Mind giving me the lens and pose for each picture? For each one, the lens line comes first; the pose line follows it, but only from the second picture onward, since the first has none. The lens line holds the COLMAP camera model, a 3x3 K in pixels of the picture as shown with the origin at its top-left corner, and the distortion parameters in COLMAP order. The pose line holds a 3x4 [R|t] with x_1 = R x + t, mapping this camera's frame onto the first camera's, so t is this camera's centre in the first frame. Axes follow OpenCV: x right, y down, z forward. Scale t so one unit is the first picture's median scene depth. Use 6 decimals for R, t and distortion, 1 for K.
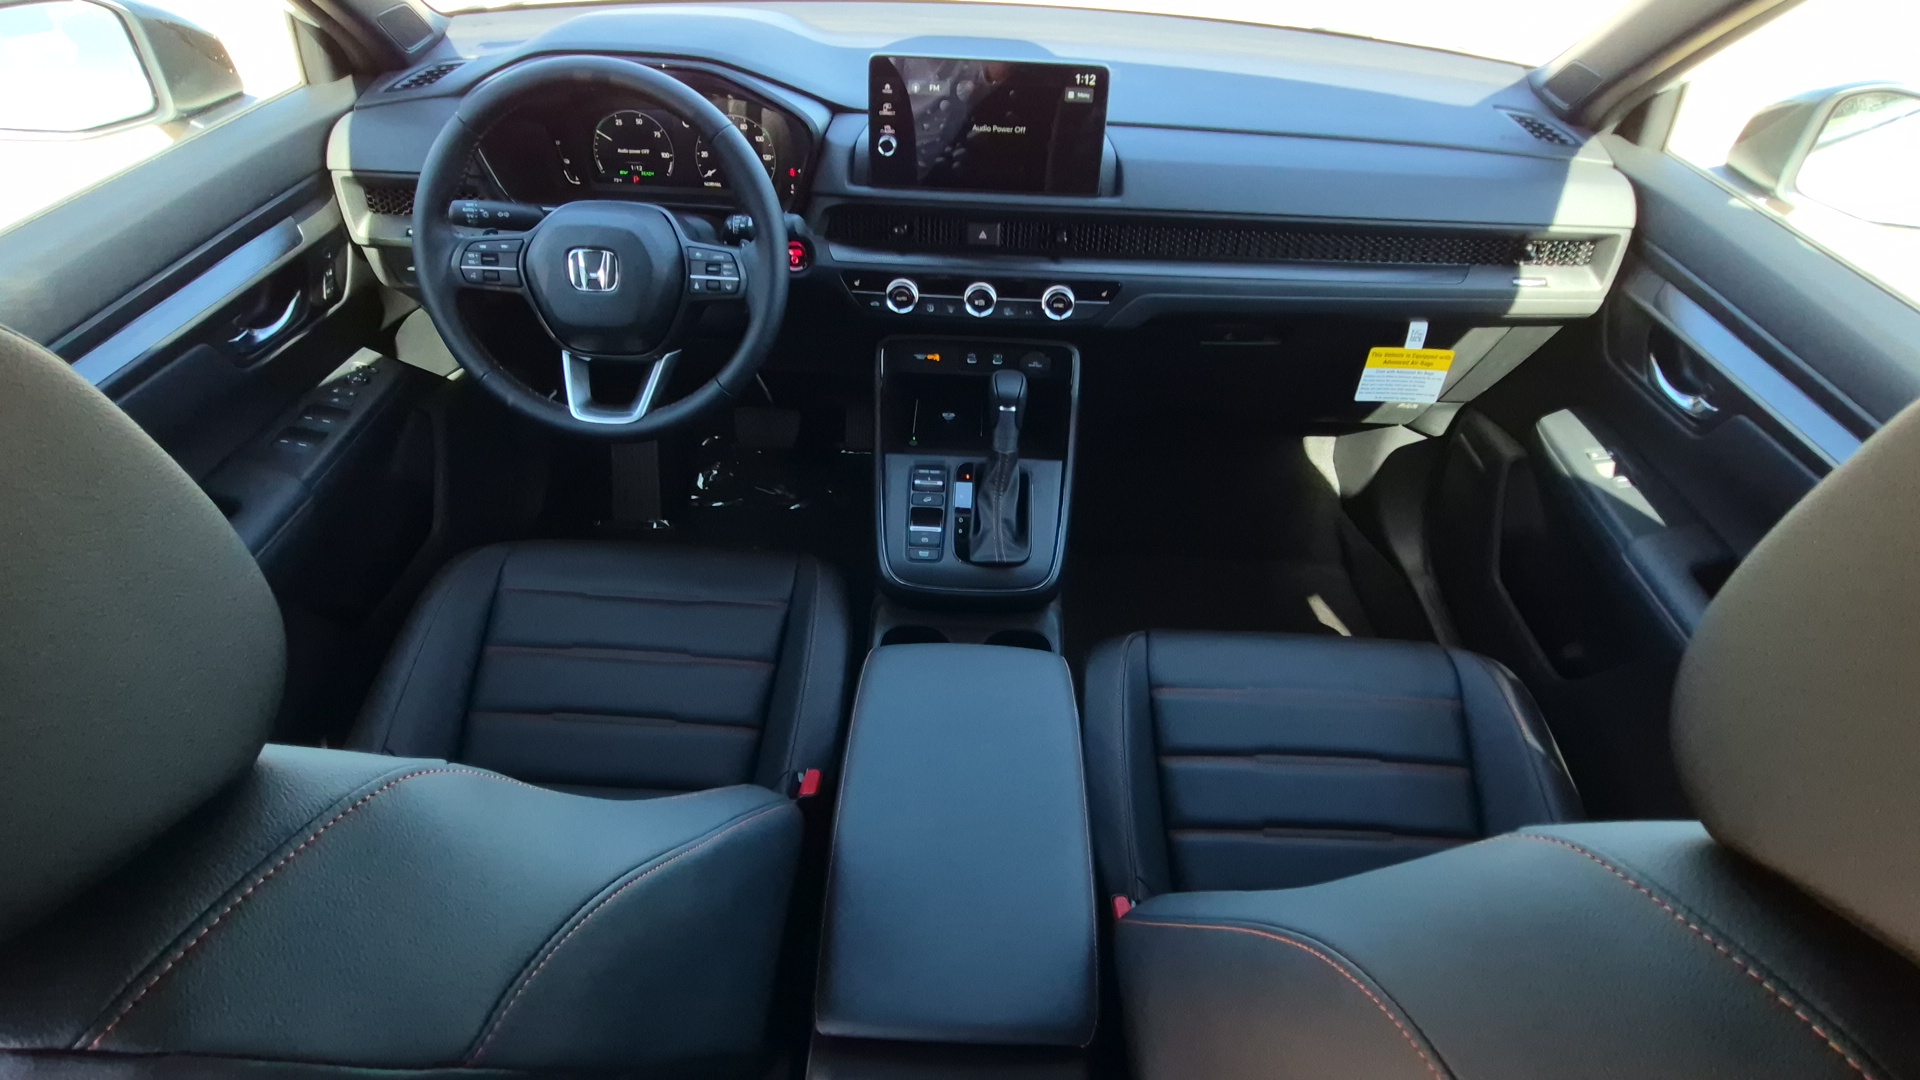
lens RADIAL K [[1032.5, 0, 960.0], [0, 1032.5, 540.0], [0, 0, 1]] dist [-0.014655, 0.000335]
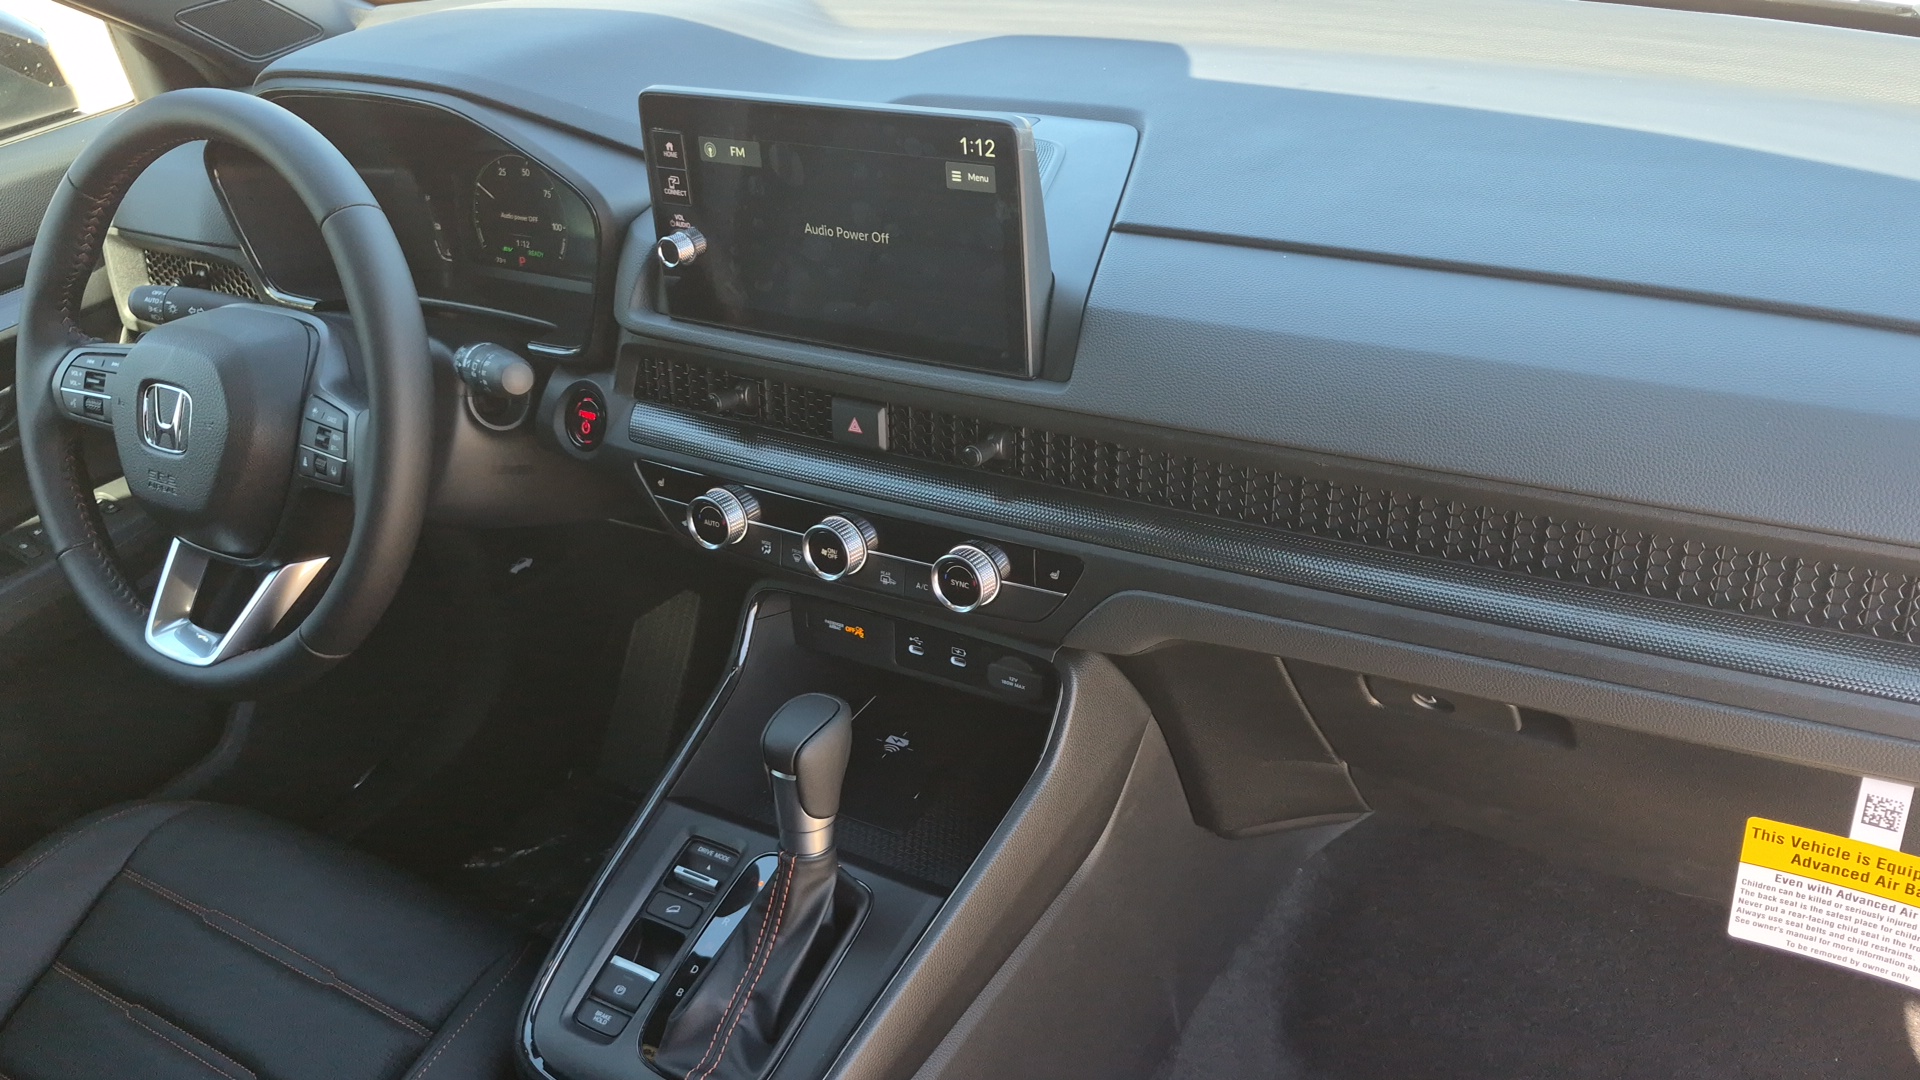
lens RADIAL K [[1696.1, 0, 960.0], [0, 1696.1, 540.0], [0, 0, 1]] dist [0.066051, -0.003124]
pose [[0.844673, 0.150759, -0.513614, 0.509820], [-0.216432, 0.973777, -0.070108, -0.194914], [0.489577, 0.170381, 0.855152, 0.320283]]
